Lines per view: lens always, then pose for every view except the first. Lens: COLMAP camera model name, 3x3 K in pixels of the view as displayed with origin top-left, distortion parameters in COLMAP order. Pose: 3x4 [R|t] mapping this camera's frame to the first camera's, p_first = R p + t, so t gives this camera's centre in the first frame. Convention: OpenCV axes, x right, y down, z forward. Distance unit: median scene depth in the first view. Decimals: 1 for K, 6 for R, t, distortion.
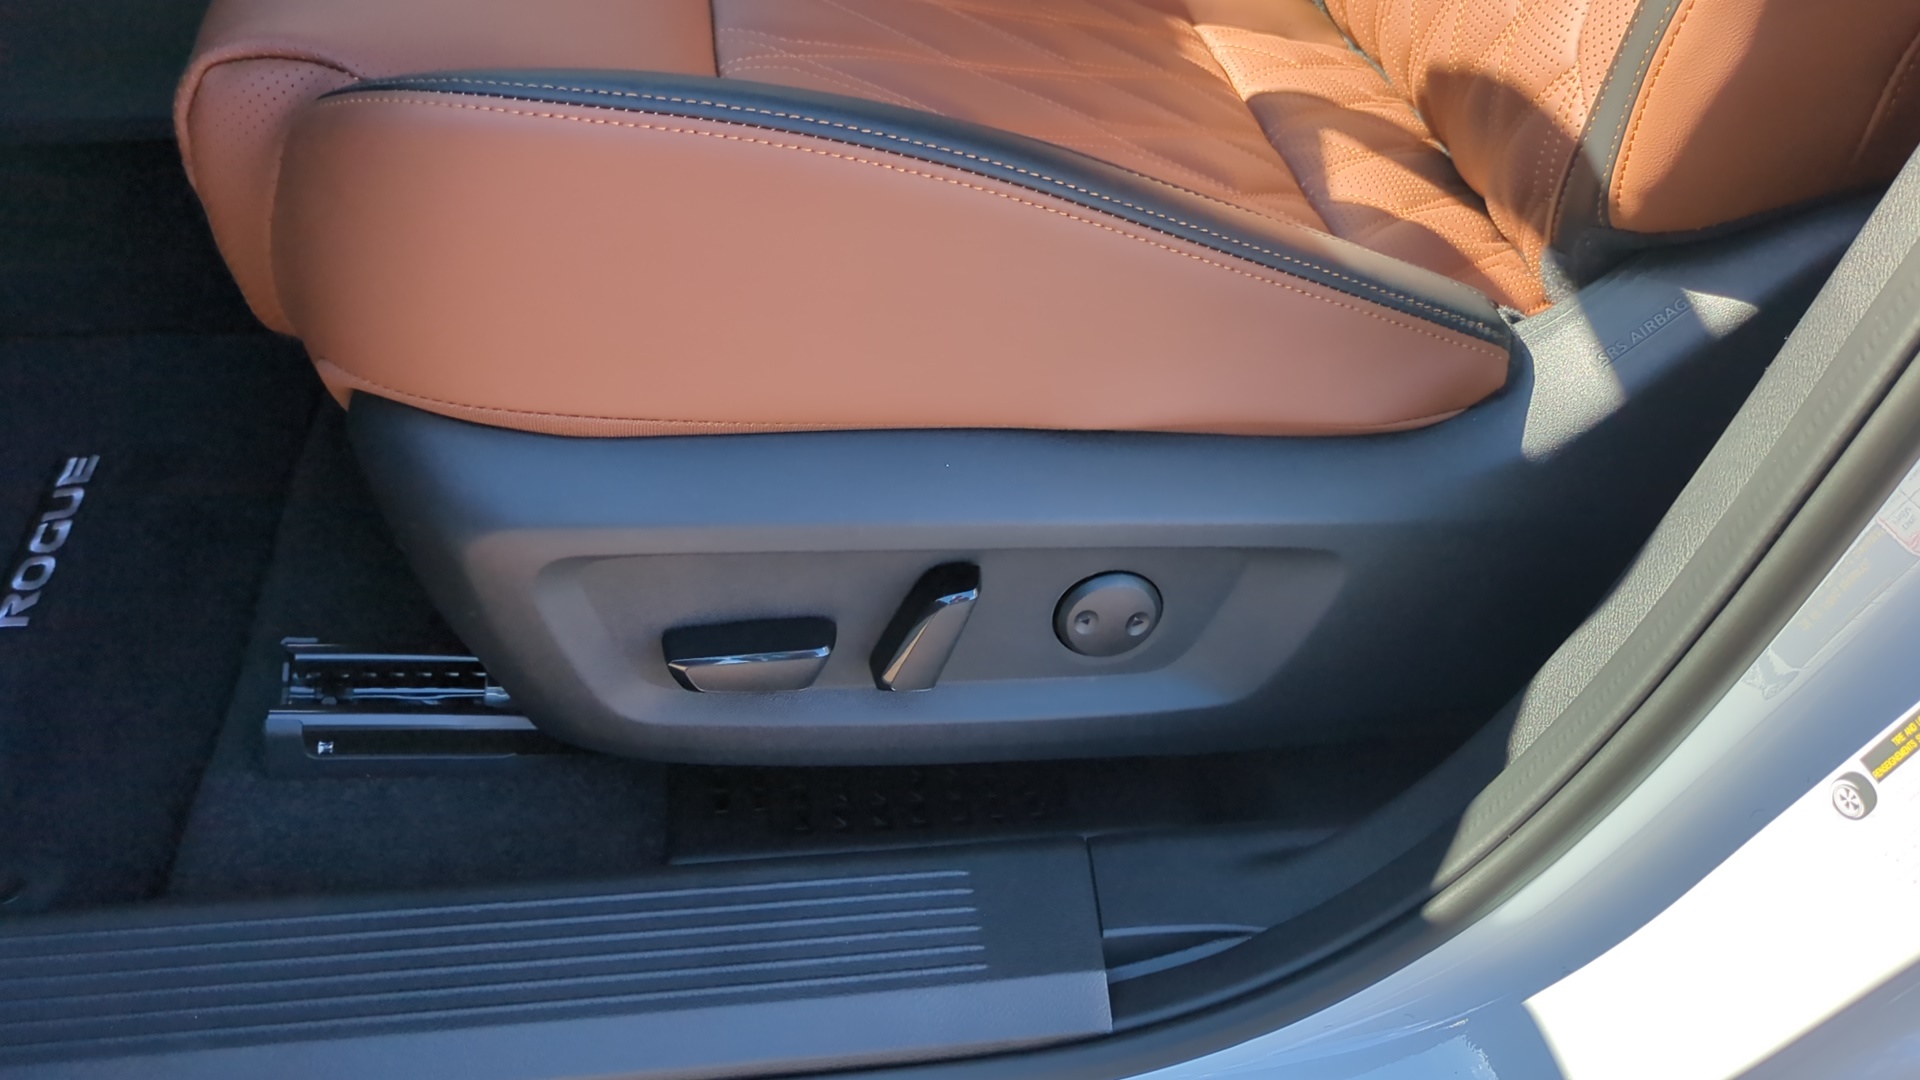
lens RADIAL K [[1642.1, 0, 960.0], [0, 1642.1, 540.0], [0, 0, 1]] dist [0.028762, -0.002178]
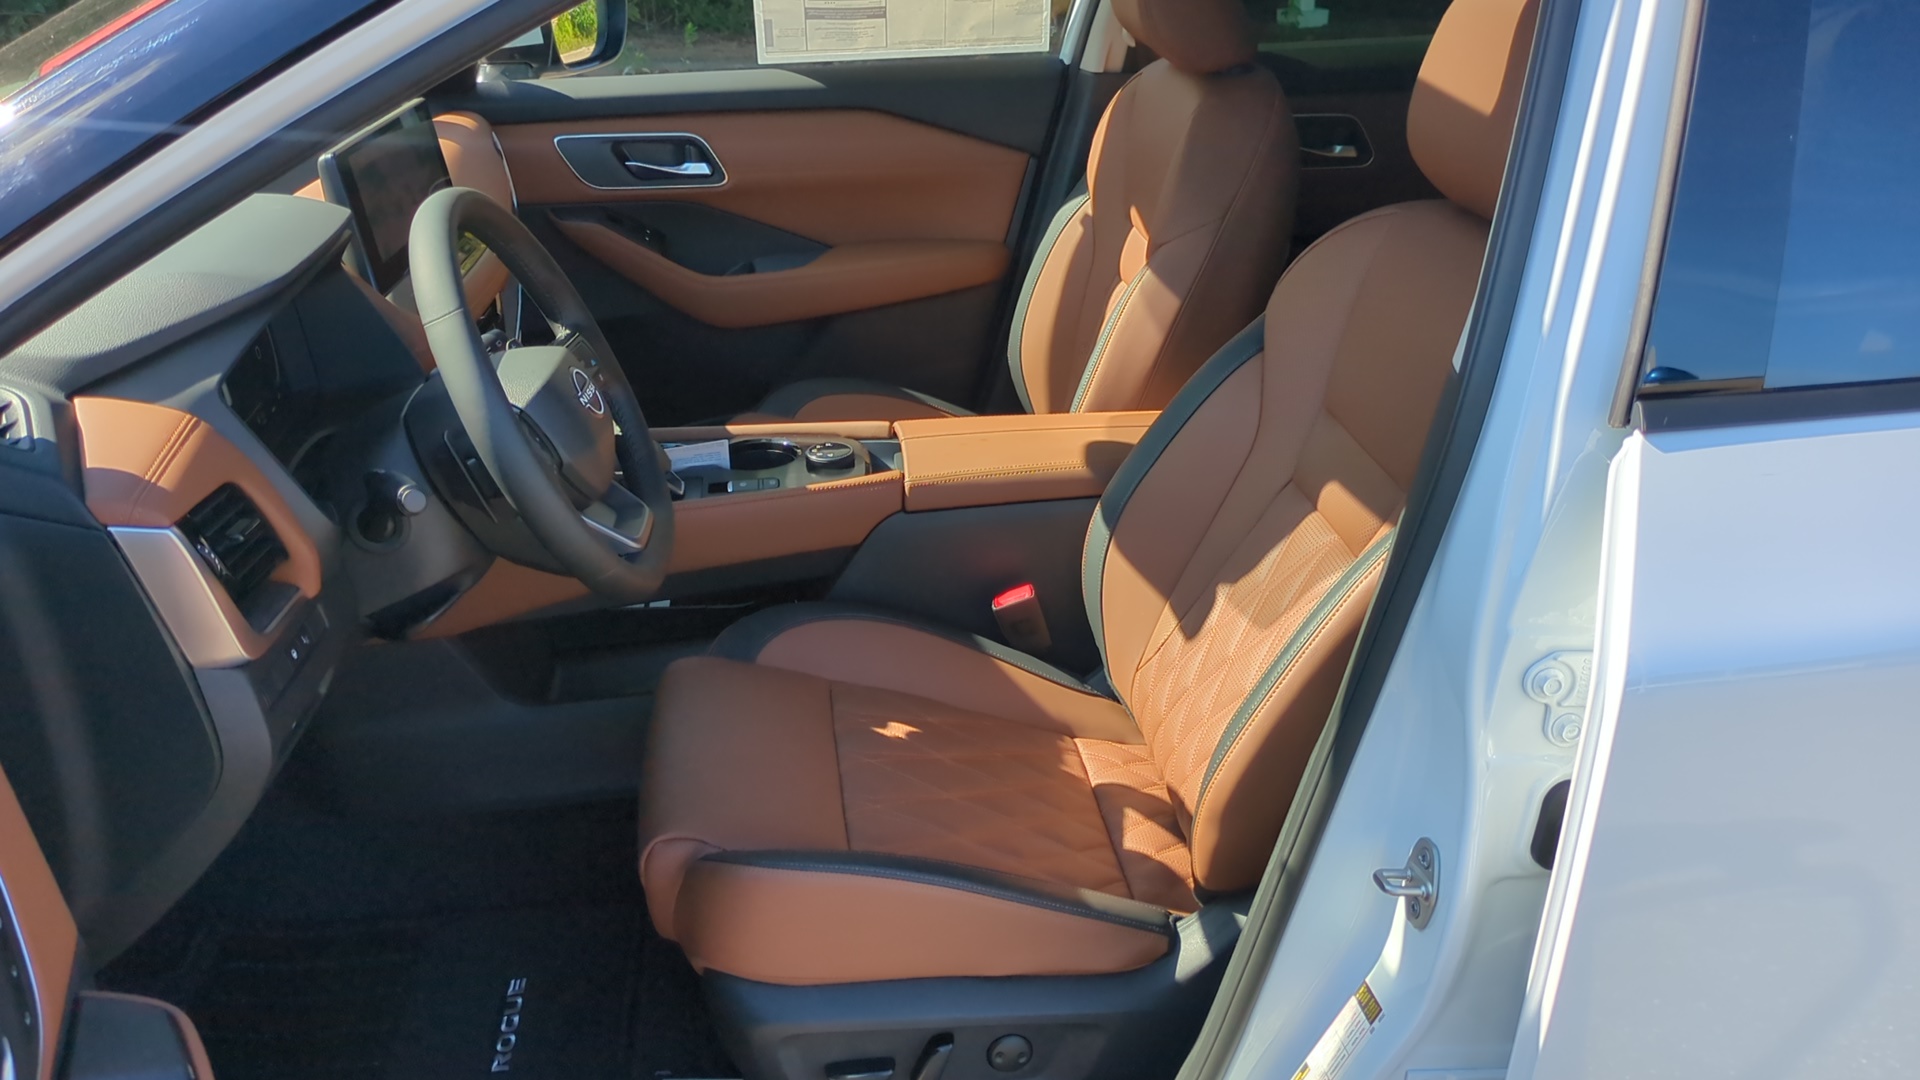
lens RADIAL K [[1642.1, 0, 960.0], [0, 1642.1, 540.0], [0, 0, 1]] dist [0.028762, -0.002178]
pose [[0.998686, -0.033765, -0.038553, 0.104884], [0.023138, 0.968308, -0.248684, -0.064985], [0.045728, 0.247465, 0.967817, -1.166135]]
